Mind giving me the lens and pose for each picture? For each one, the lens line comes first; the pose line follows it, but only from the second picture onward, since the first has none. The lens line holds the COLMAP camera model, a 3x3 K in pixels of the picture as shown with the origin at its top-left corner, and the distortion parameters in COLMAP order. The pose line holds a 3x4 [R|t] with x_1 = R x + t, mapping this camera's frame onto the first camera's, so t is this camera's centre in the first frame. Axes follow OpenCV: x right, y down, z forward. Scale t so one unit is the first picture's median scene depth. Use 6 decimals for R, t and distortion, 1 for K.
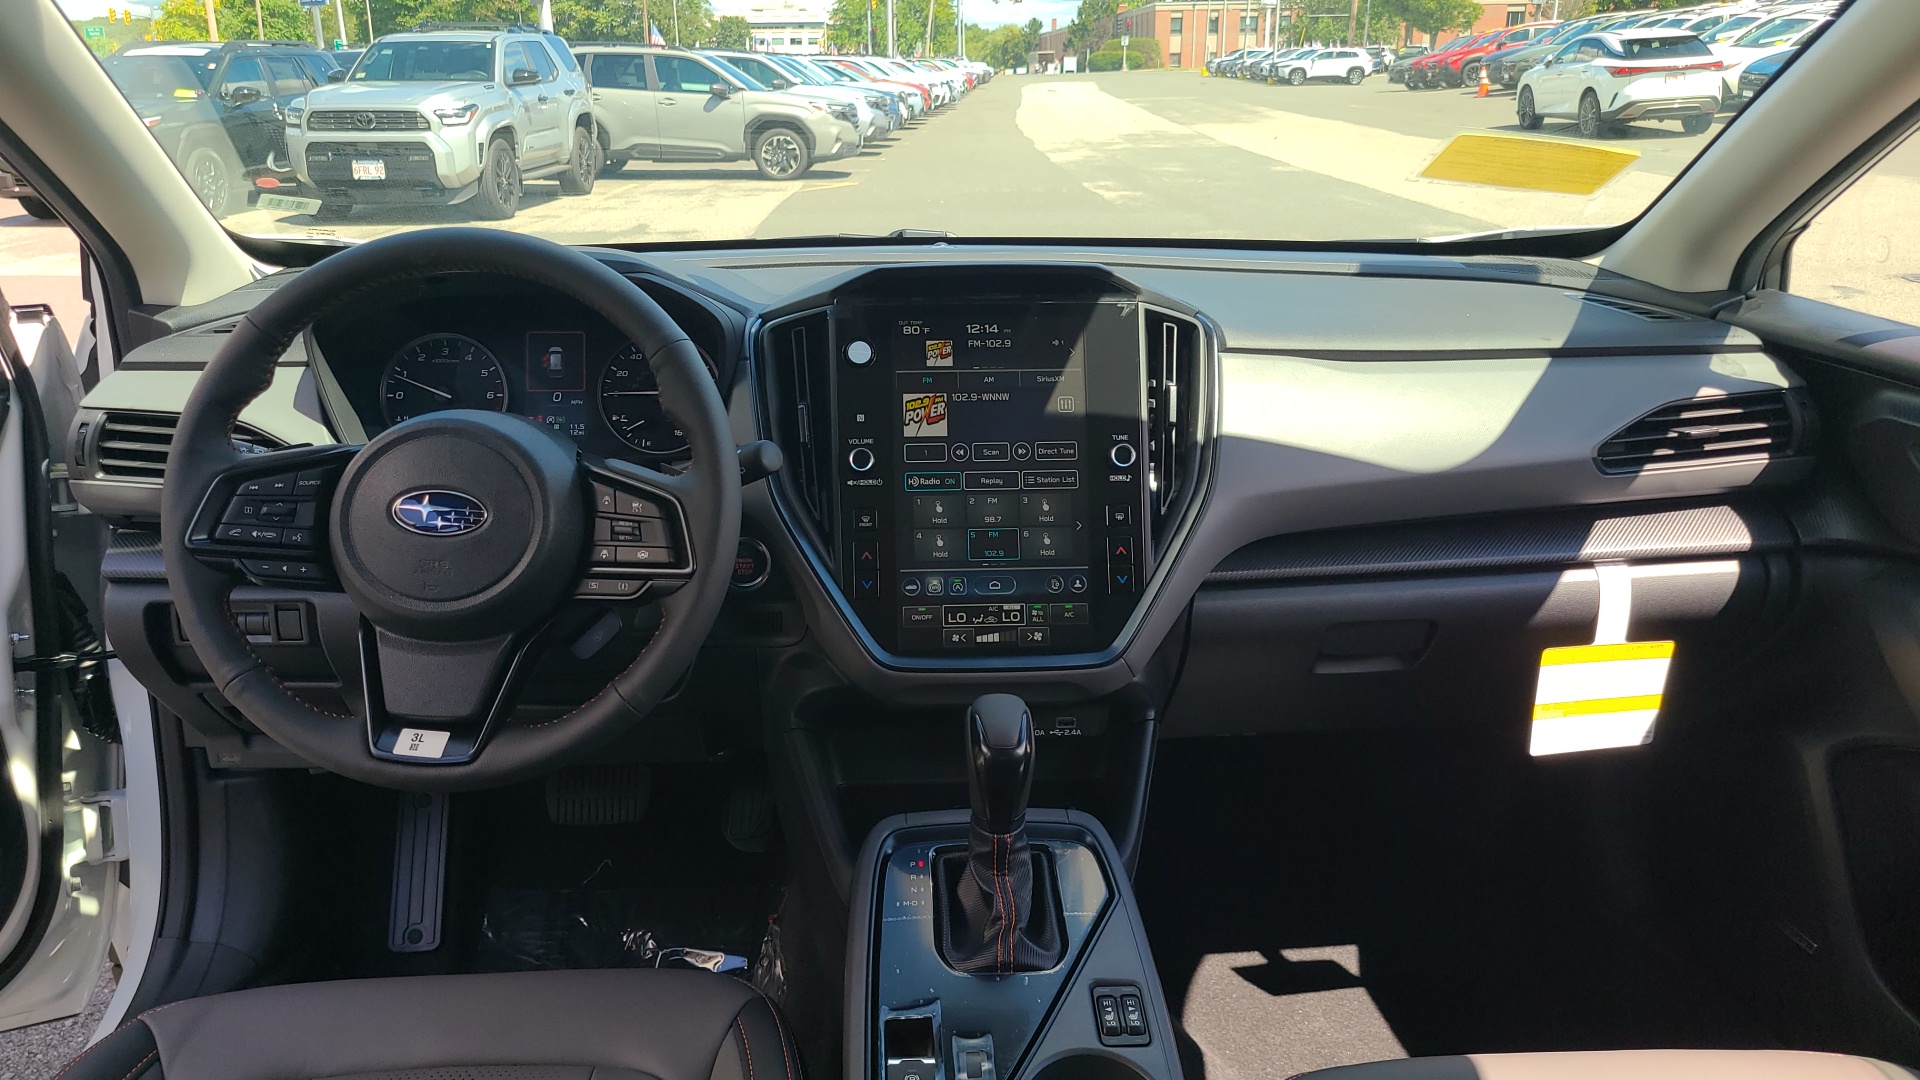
lens RADIAL K [[1435.8, 0, 940.4], [0, 1435.8, 544.2], [0, 0, 1]] dist [0.038908, -0.015318]
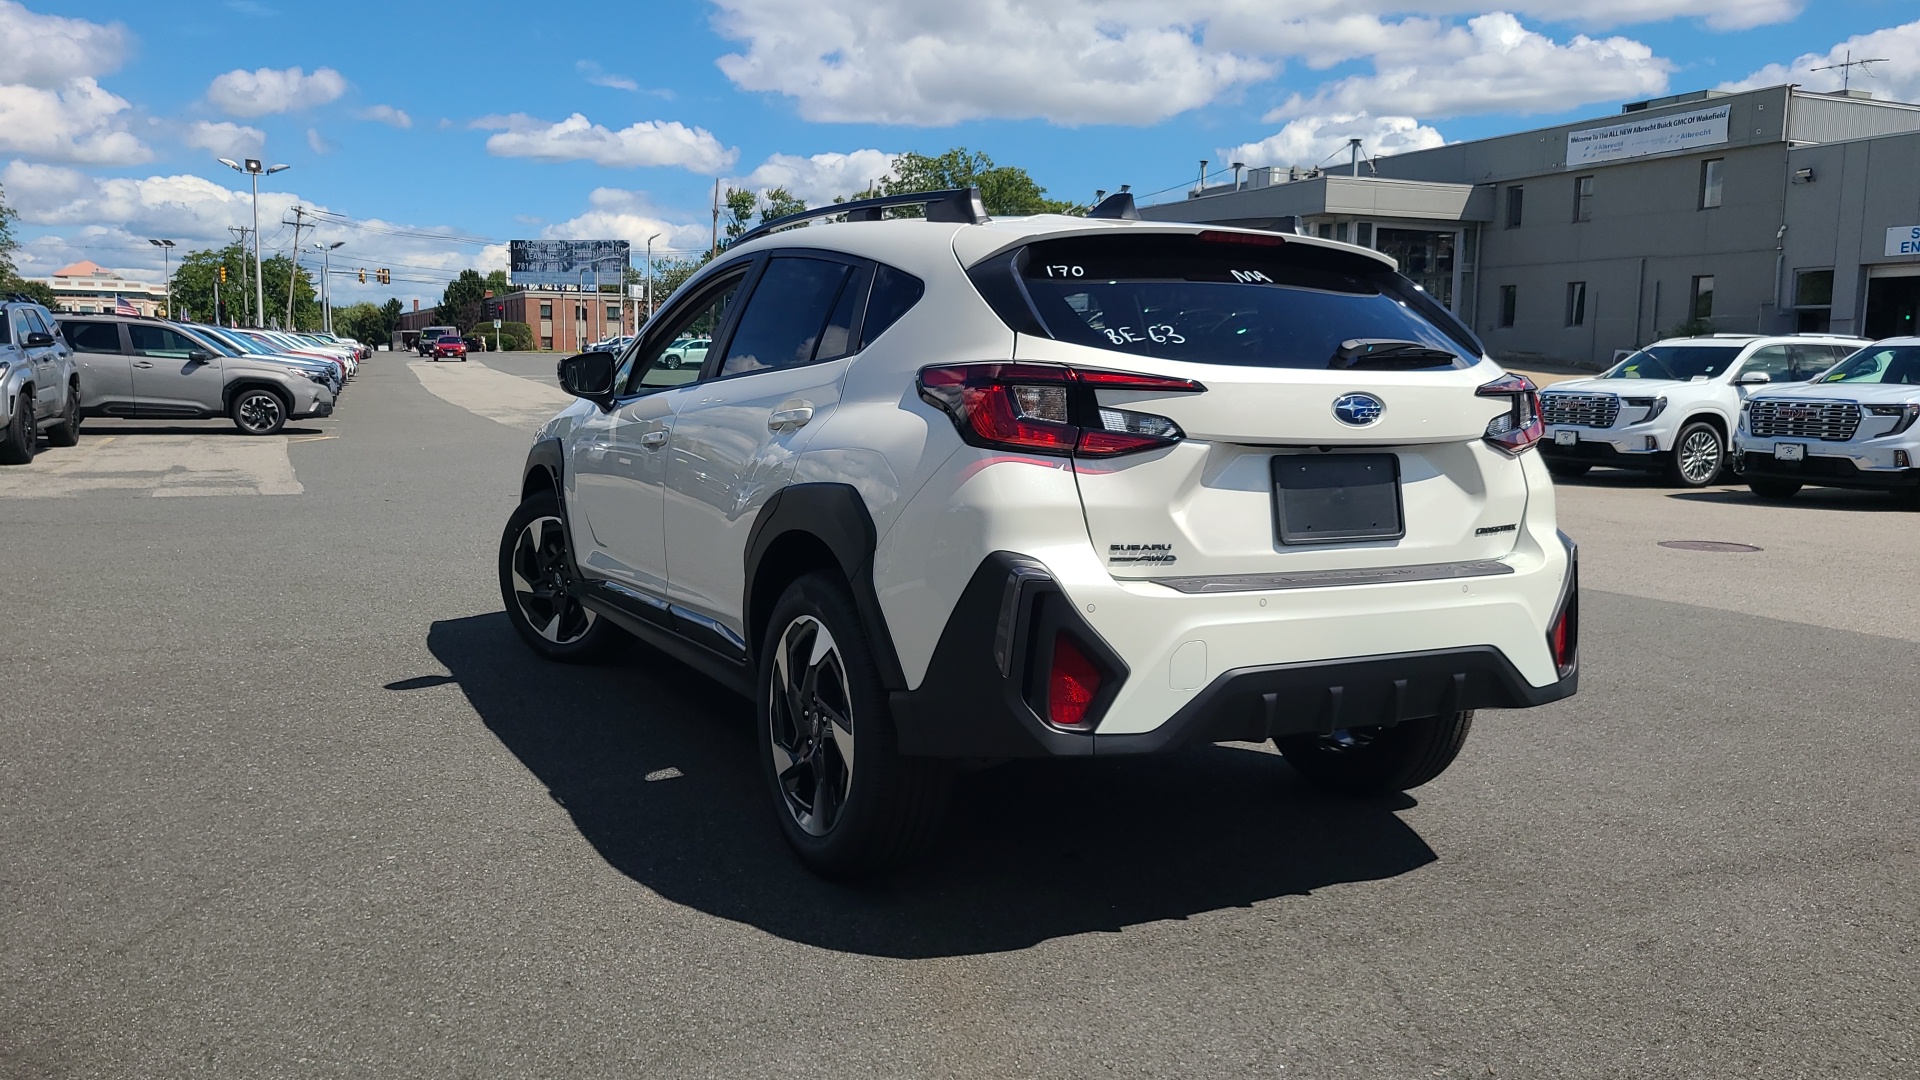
lens RADIAL K [[1435.2, 0, 960.9], [0, 1435.2, 522.9], [0, 0, 1]] dist [0.051025, -0.050135]
pose [[0.905451, -0.025110, 0.423707, -0.075570], [0.109497, 0.978278, -0.176017, 0.054033], [-0.410083, 0.205769, 0.888533, -0.155060]]
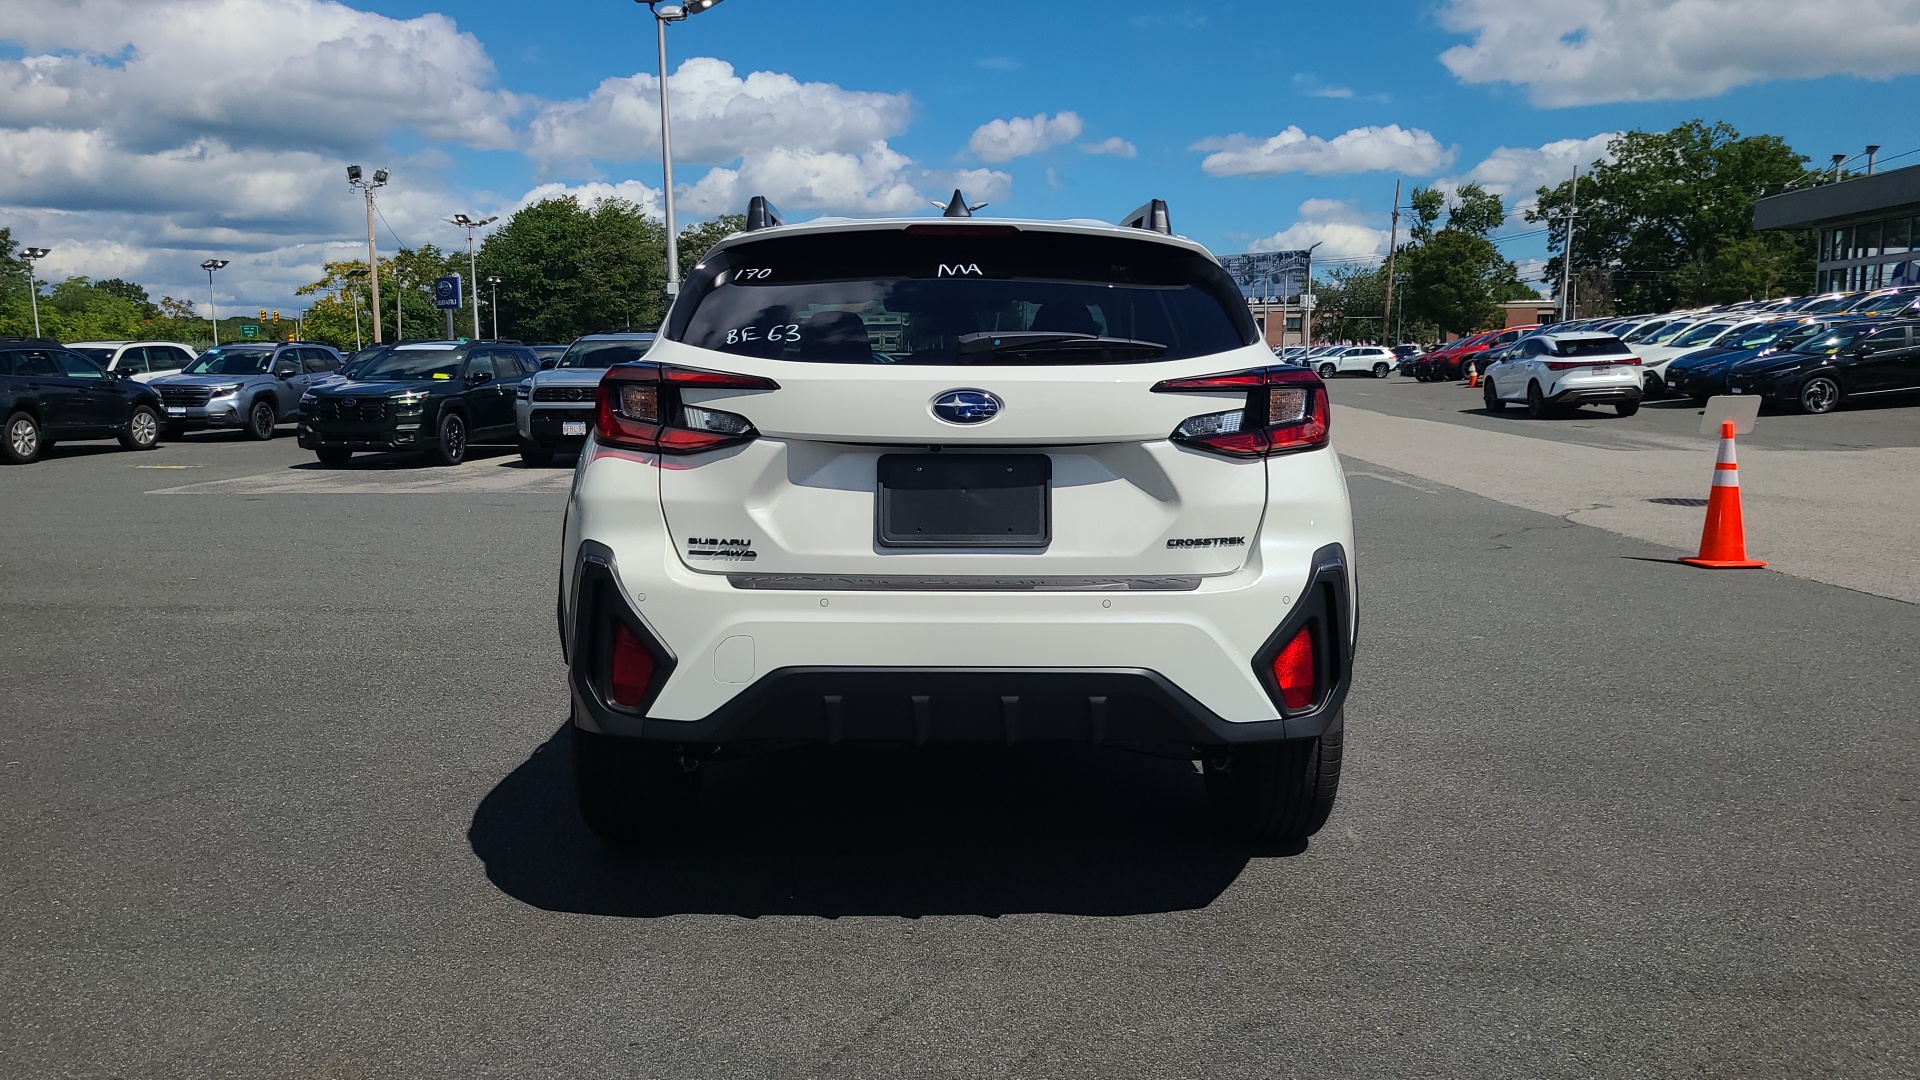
lens RADIAL K [[1435.8, 0, 940.4], [0, 1435.8, 544.2], [0, 0, 1]] dist [0.038908, -0.015318]
pose [[0.999005, 0.008489, -0.043794, 0.008293], [-0.016751, 0.981270, -0.191910, 0.059727], [0.041344, 0.192453, 0.980435, -0.173068]]
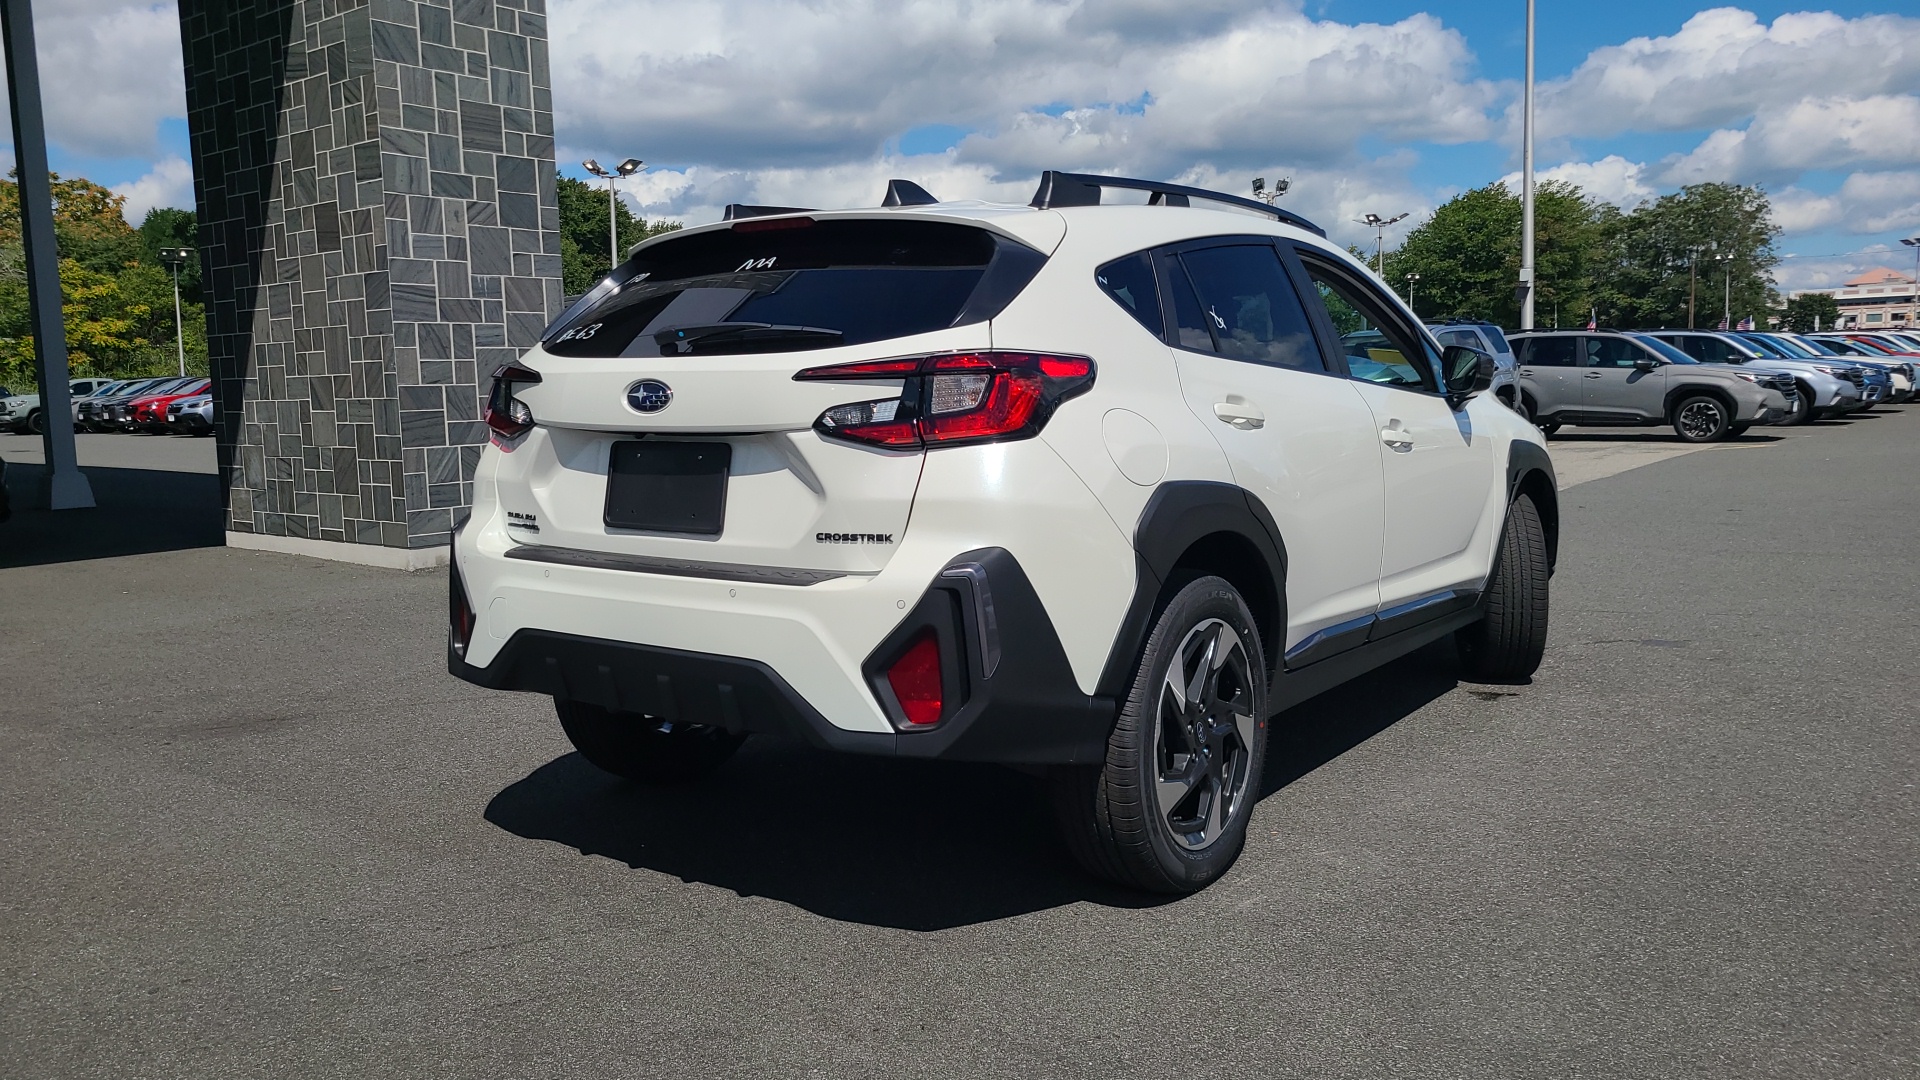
lens RADIAL K [[1431.0, 0, 926.0], [0, 1431.0, 527.9], [0, 0, 1]] dist [0.032971, 0.000095]
pose [[0.776451, 0.053341, -0.627915, 0.098408], [-0.177564, 0.974558, -0.136779, 0.050143], [0.604644, 0.217697, 0.766168, -0.138999]]
